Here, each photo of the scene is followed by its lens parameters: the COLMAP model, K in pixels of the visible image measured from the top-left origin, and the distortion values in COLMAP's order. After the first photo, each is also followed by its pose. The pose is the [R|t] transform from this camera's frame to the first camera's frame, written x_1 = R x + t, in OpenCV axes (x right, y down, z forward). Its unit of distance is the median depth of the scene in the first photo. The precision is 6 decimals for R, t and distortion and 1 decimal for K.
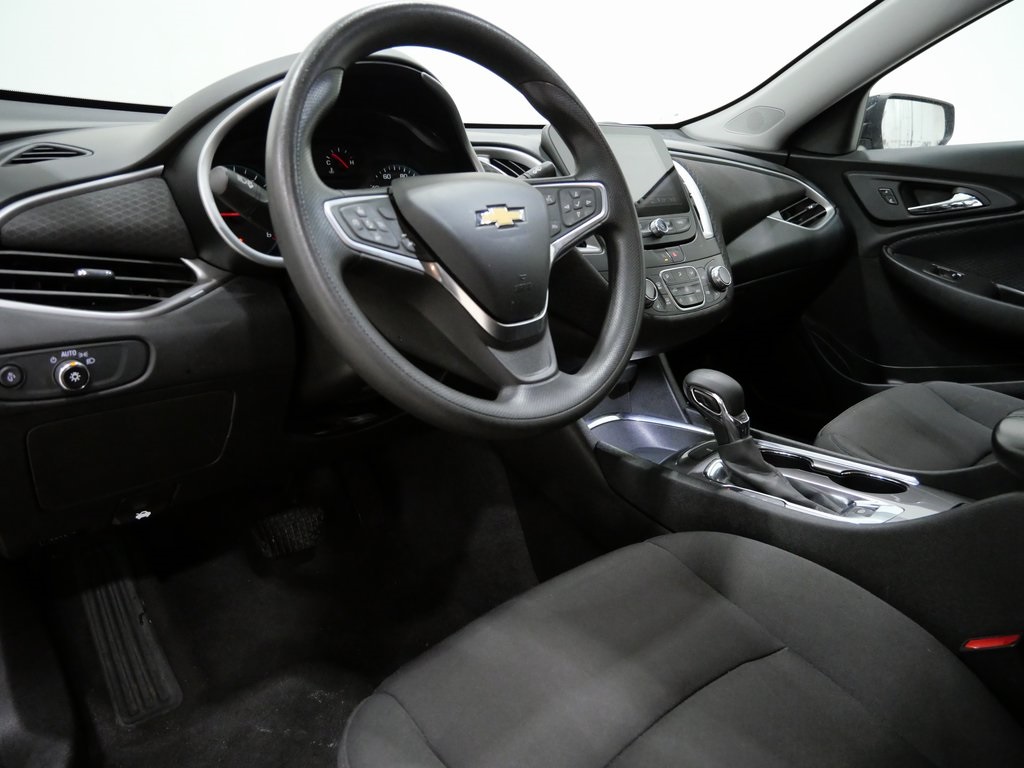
lens RADIAL K [[765.5, 0, 512.2], [0, 765.5, 383.1], [0, 0, 1]] dist [-0.042042, 0.009807]
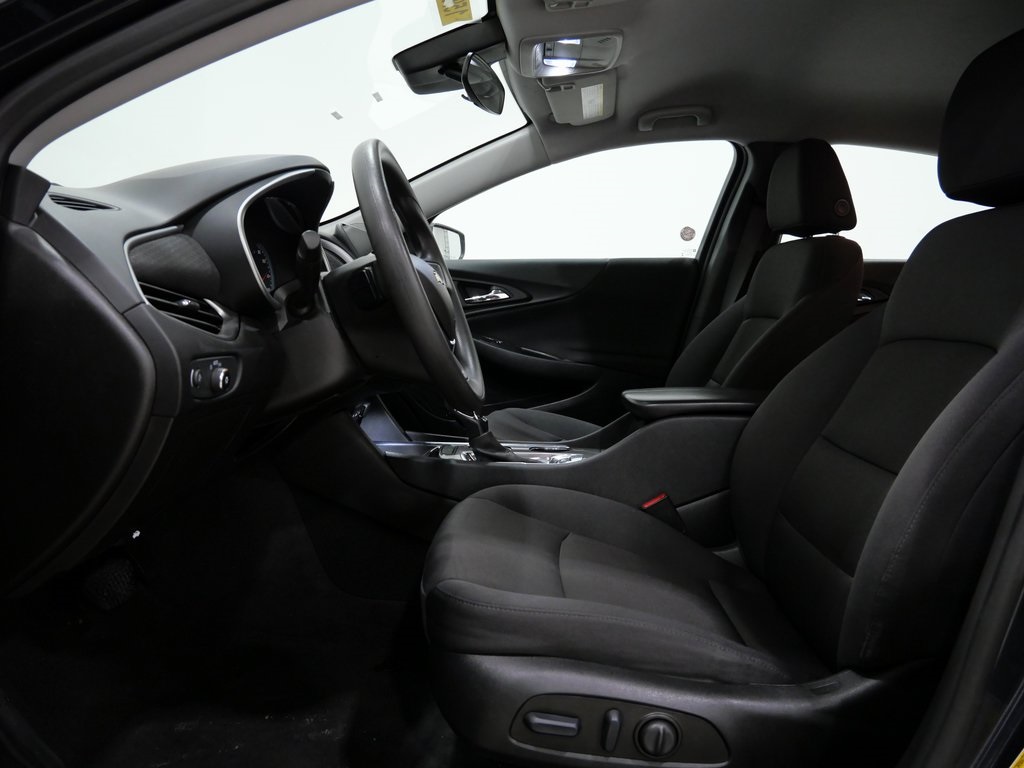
lens RADIAL K [[765.5, 0, 510.3], [0, 765.5, 384.3], [0, 0, 1]] dist [-0.042042, 0.009807]
pose [[0.711083, -0.046535, 0.701566, -0.537256], [0.149191, 0.985072, -0.085876, 0.084999], [-0.687097, 0.165732, 0.707411, -0.106643]]
